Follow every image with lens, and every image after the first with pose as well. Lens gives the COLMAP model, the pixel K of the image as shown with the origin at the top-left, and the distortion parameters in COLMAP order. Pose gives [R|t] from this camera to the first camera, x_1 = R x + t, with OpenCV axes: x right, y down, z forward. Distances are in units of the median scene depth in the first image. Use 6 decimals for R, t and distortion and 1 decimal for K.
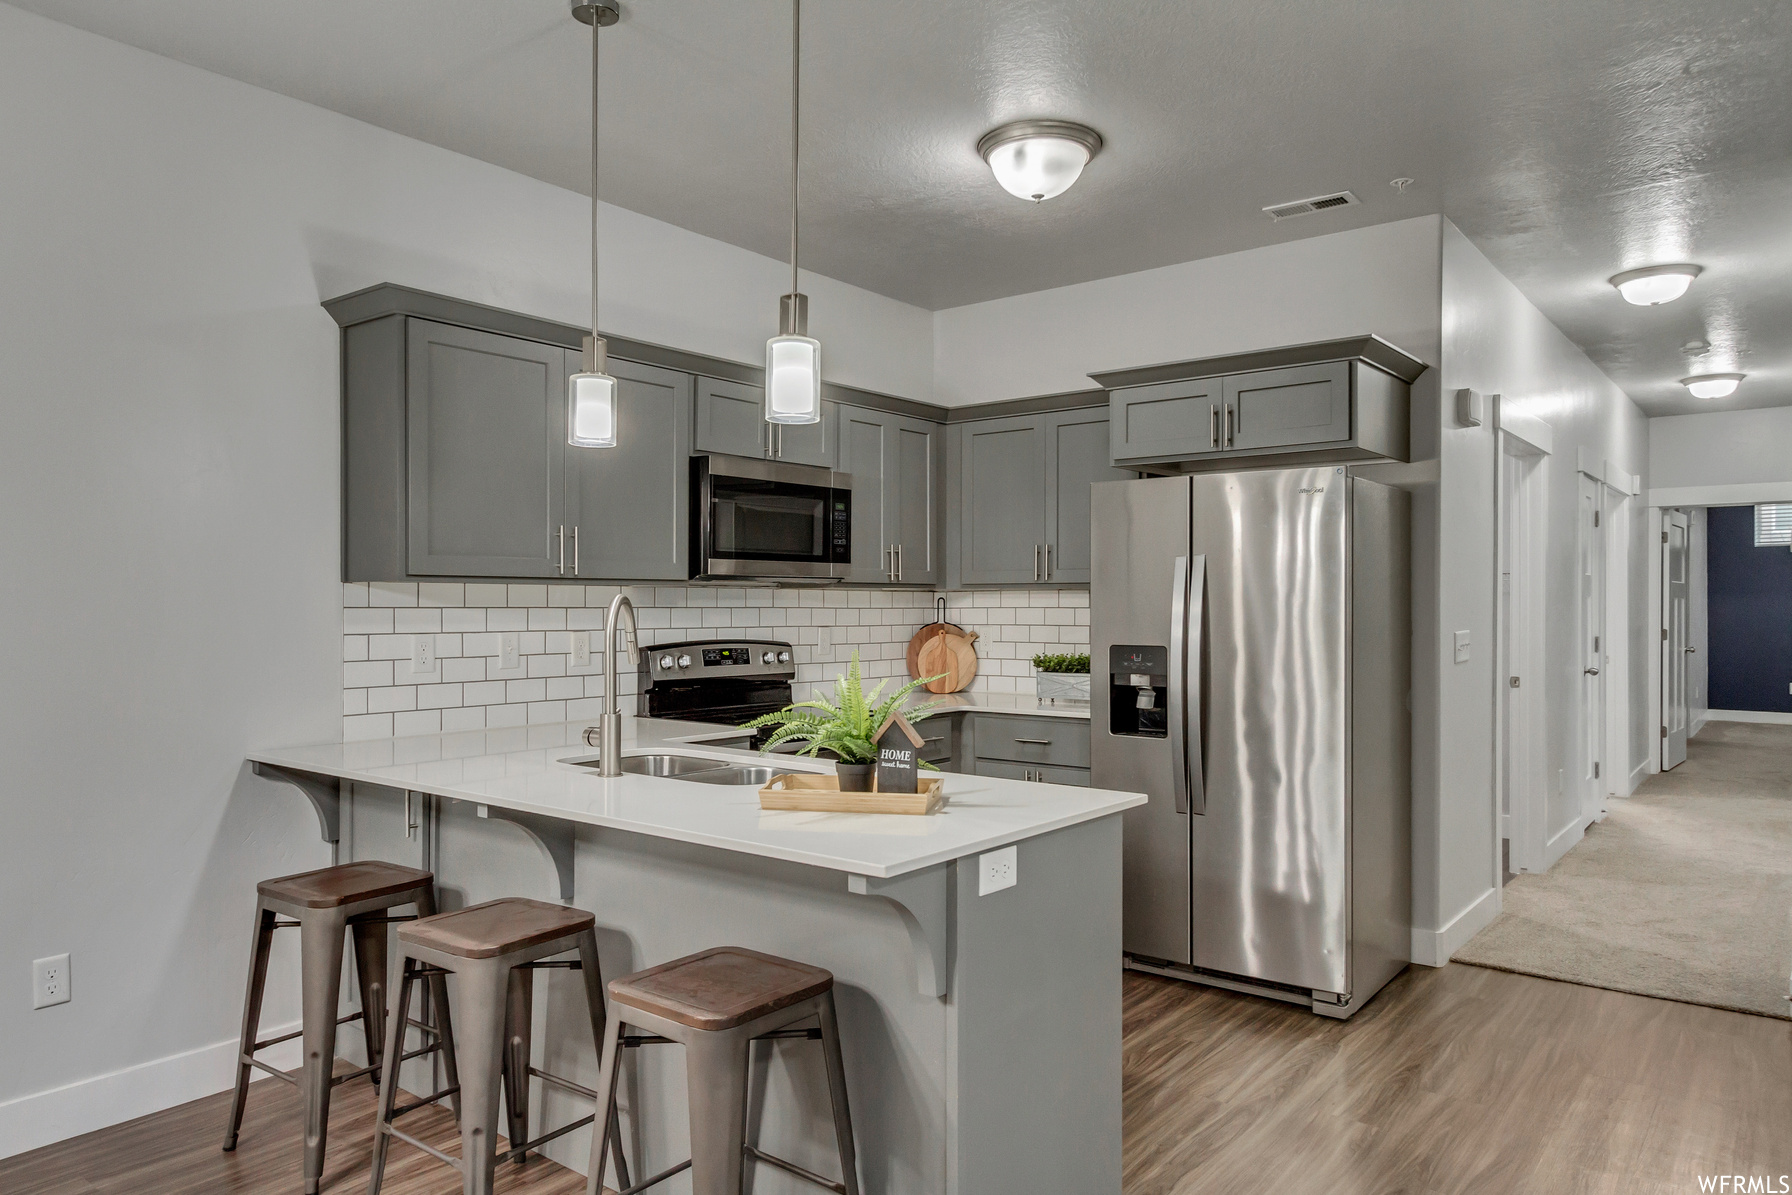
lens RADIAL K [[1187.0, 0, 896.6], [0, 1187.0, 599.8], [0, 0, 1]] dist [-0.006786, -0.000509]
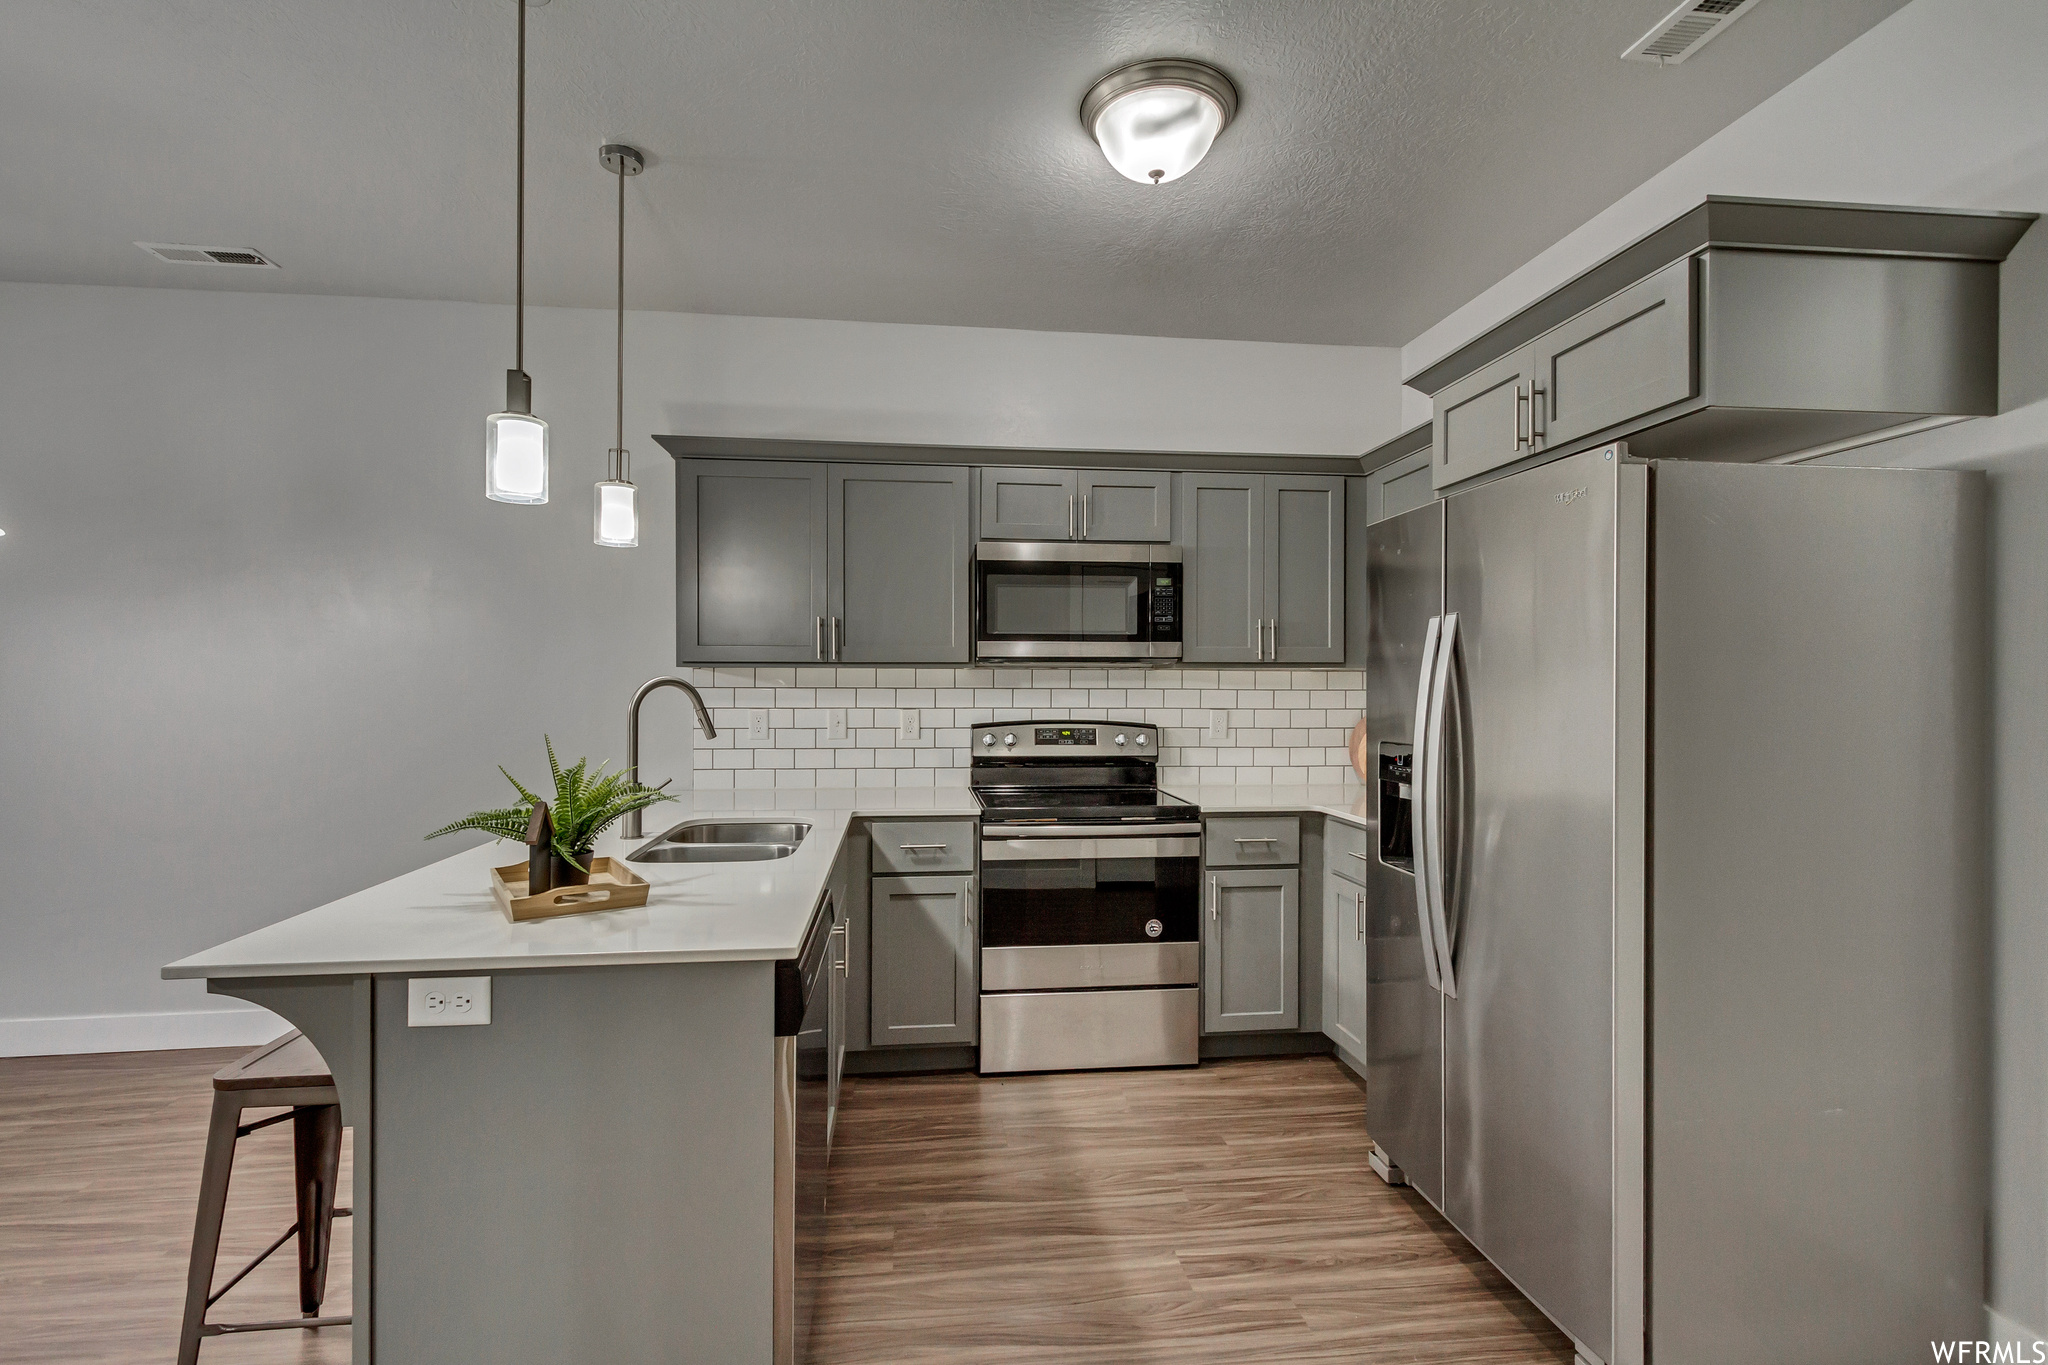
lens RADIAL K [[956.2, 0, 1019.0], [0, 956.2, 679.4], [0, 0, 1]] dist [-0.000886, -0.000400]
pose [[0.700873, -0.001350, -0.713284, 0.419027], [0.001818, 0.999998, -0.000106, -0.001368], [0.713283, -0.001222, 0.700875, 0.393861]]
